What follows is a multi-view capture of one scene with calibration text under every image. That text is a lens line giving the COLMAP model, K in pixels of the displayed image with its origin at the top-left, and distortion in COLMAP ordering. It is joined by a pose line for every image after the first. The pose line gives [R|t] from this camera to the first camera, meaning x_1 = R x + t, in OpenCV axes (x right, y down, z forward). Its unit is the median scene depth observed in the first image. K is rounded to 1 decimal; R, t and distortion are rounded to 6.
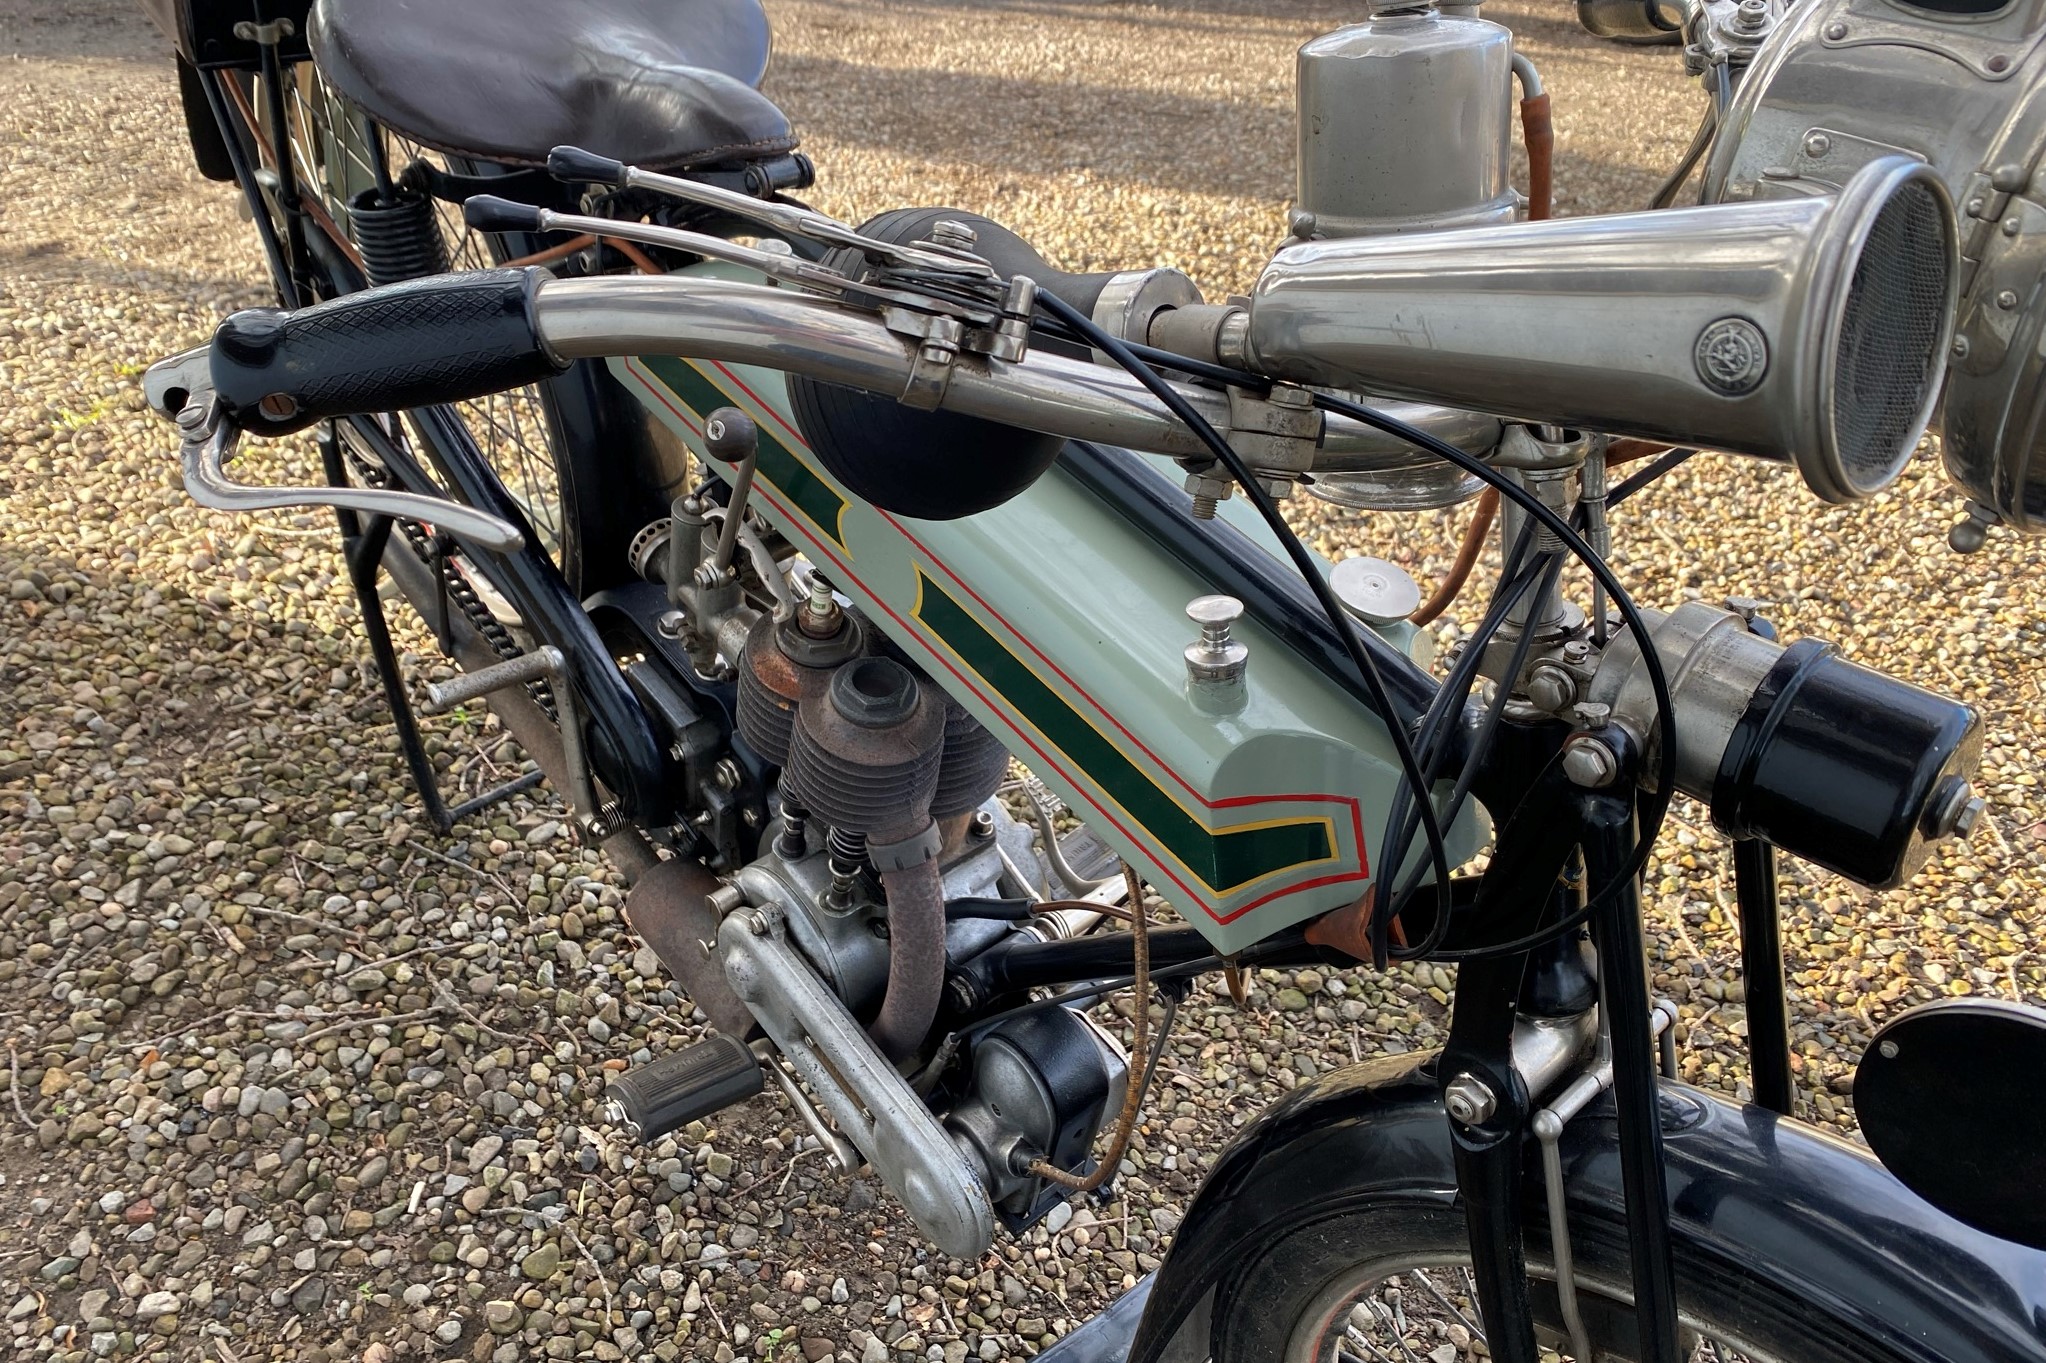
lens RADIAL K [[1600.6, 0, 1036.4], [0, 1600.6, 678.1], [0, 0, 1]] dist [0.015241, -0.017682]
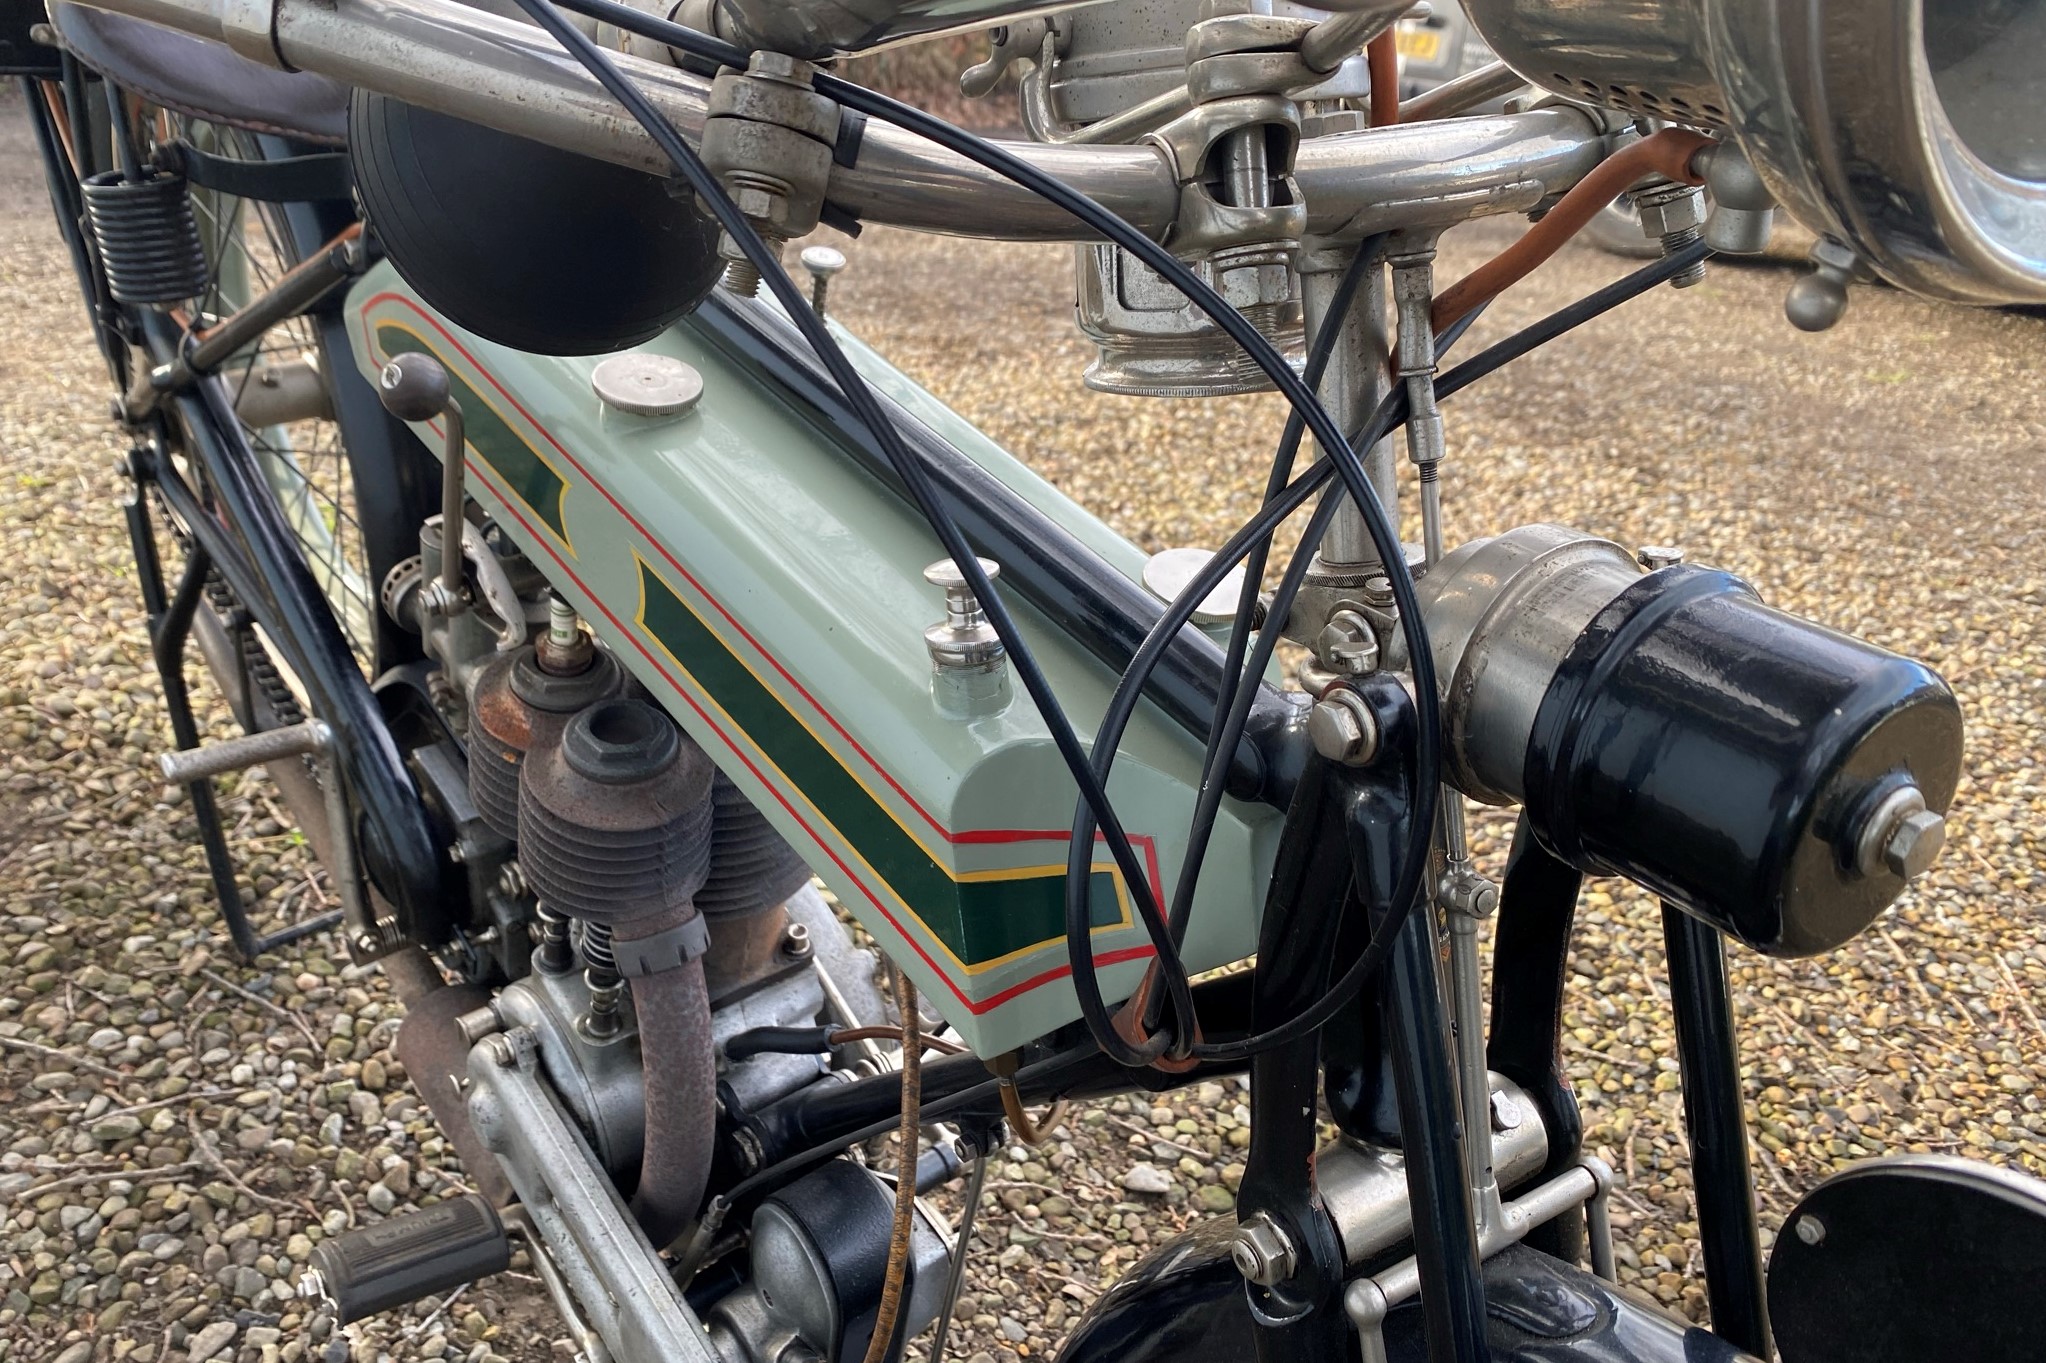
lens RADIAL K [[1600.6, 0, 1015.1], [0, 1600.6, 675.9], [0, 0, 1]] dist [0.015241, -0.017682]
pose [[0.999212, 0.030698, -0.025158, 0.071781], [-0.033798, 0.990423, -0.133863, 0.047739], [0.020808, 0.134608, 0.990680, 0.129901]]
